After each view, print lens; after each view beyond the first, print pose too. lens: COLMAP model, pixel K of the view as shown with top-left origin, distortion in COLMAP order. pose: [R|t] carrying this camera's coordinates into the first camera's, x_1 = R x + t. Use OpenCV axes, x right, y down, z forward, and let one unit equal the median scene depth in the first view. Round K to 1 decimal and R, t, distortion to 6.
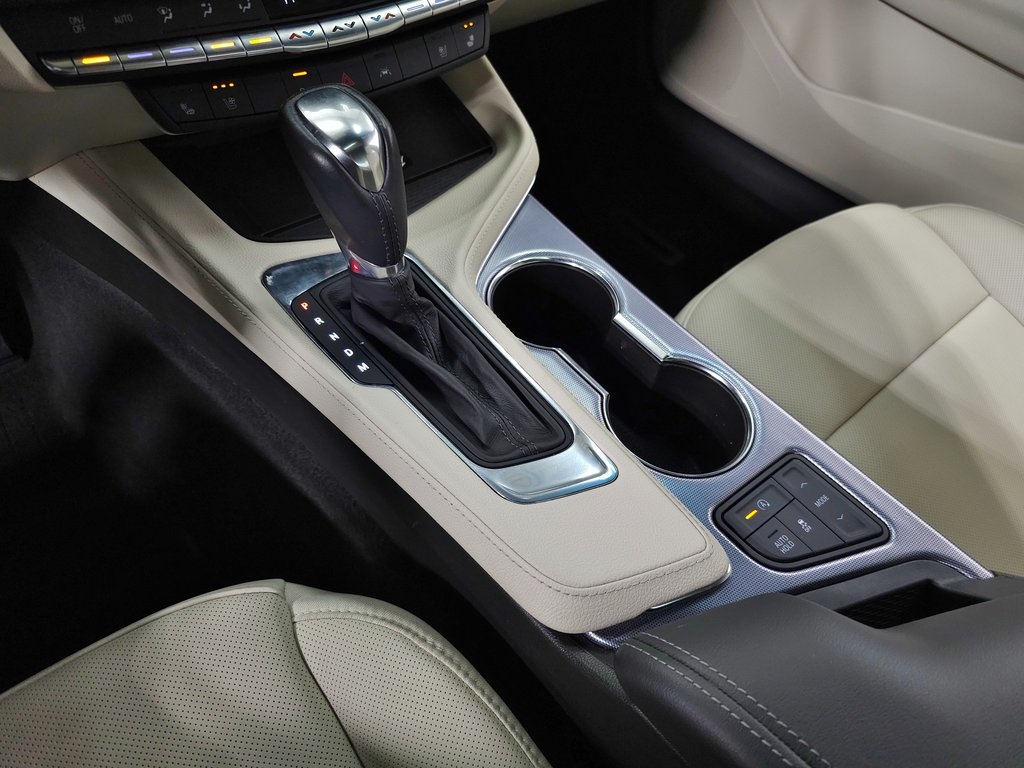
lens RADIAL K [[698.6, 0, 503.2], [0, 698.6, 387.7], [0, 0, 1]] dist [0.034562, -0.045118]
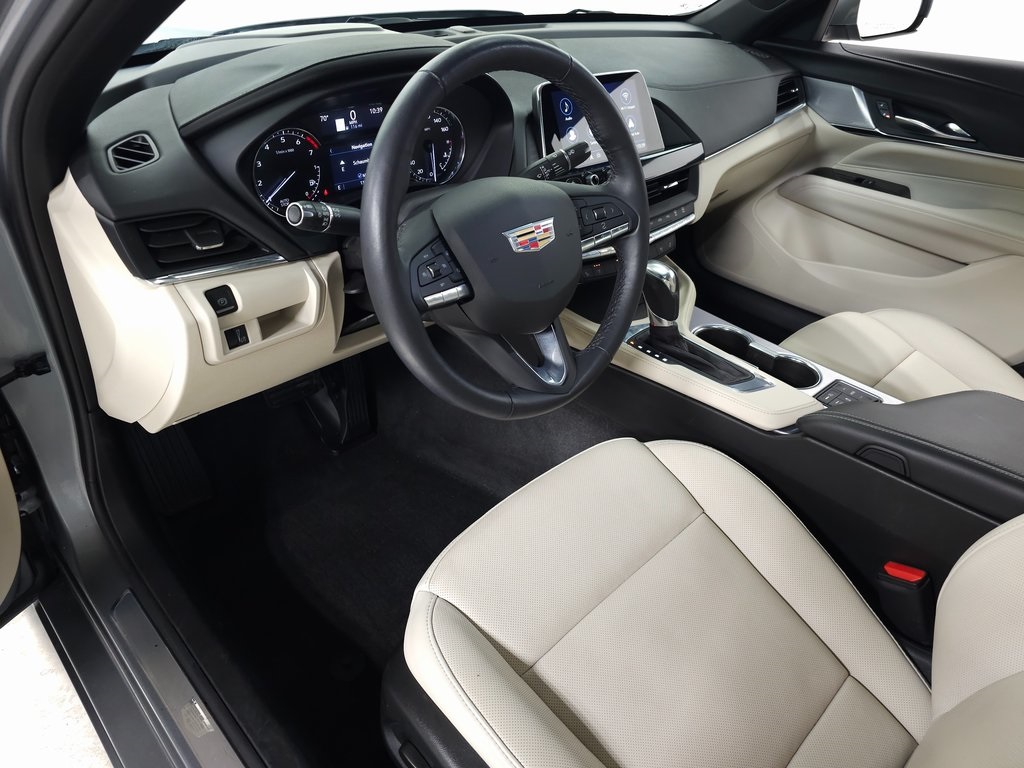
lens RADIAL K [[699.7, 0, 513.0], [0, 699.7, 372.8], [0, 0, 1]] dist [0.056486, -0.065832]
pose [[0.997186, -0.066411, 0.034777, -0.831185], [0.073613, 0.955166, -0.286773, 0.696303], [-0.014173, 0.288527, 0.957367, -1.416896]]
